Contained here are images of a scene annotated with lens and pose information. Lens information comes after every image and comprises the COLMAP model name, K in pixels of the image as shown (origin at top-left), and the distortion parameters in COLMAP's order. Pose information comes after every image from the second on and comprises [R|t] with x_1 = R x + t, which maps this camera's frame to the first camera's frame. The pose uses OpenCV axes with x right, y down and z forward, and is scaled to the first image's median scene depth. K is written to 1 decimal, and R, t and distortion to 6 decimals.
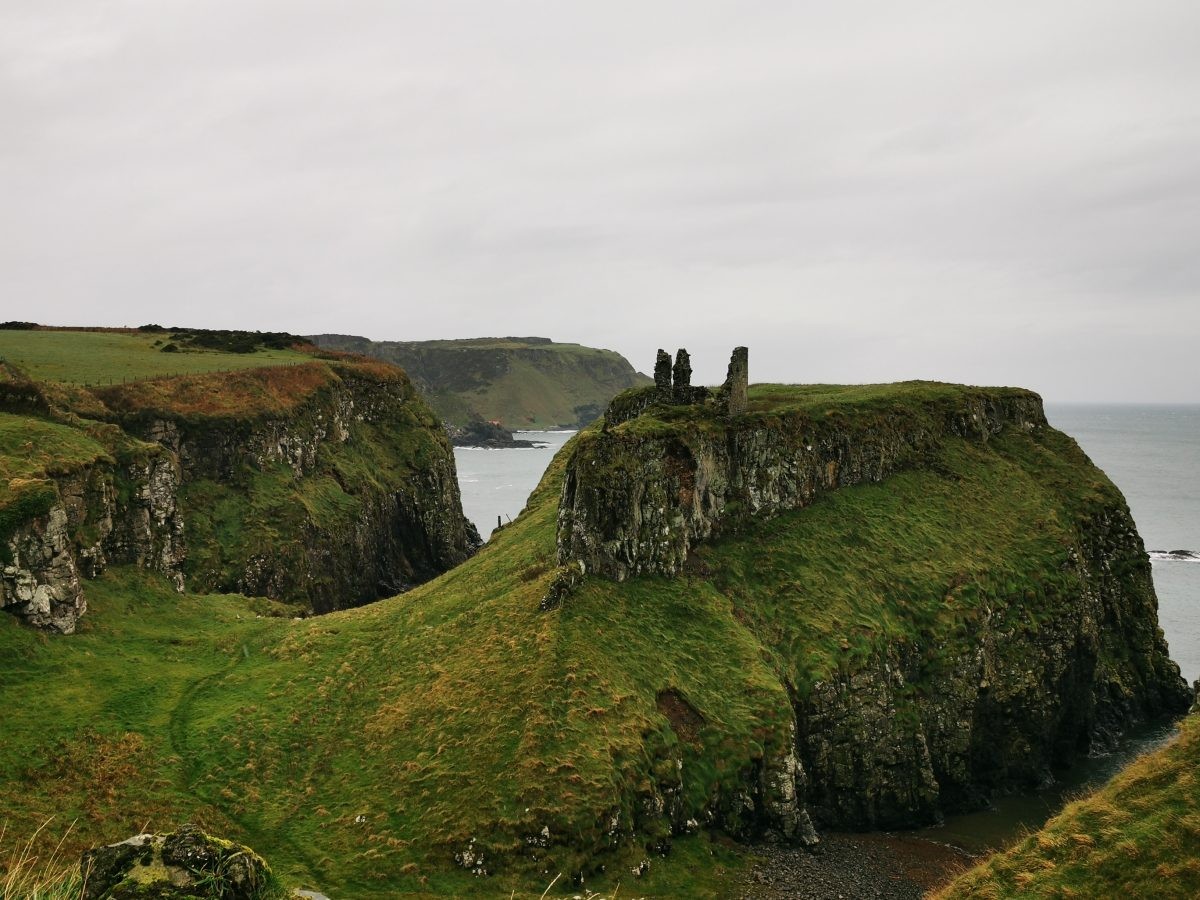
lens RADIAL K [[1404.5, 0, 600.3], [0, 1404.5, 449.7], [0, 0, 1]] dist [0.009155, 0.000000]
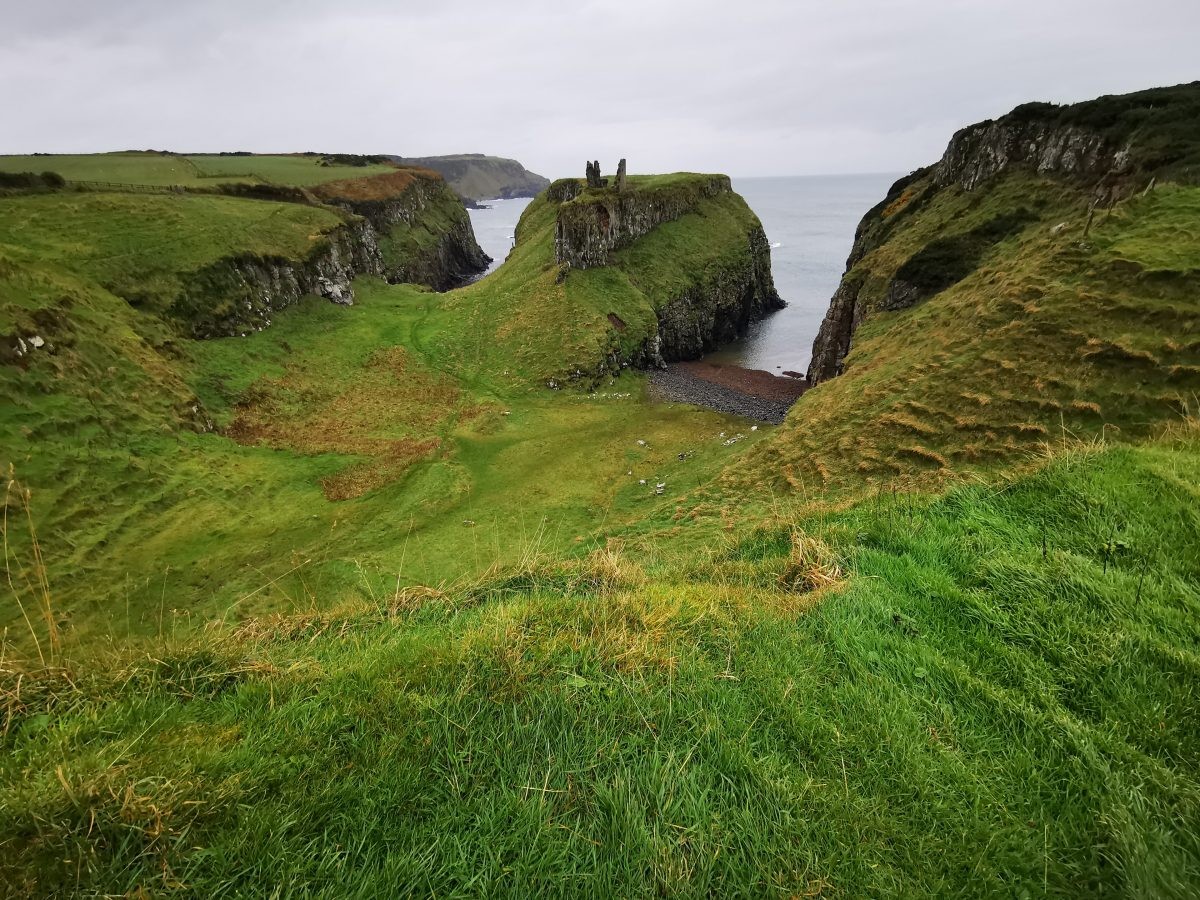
lens RADIAL K [[542.0, 0, 599.7], [0, 542.0, 450.1], [0, 0, 1]] dist [0.009165, 0.001225]
pose [[0.987359, -0.097757, 0.124765, -0.098618], [0.037977, 0.910132, 0.412574, -0.007980], [-0.153885, -0.402621, 0.902339, 0.015054]]
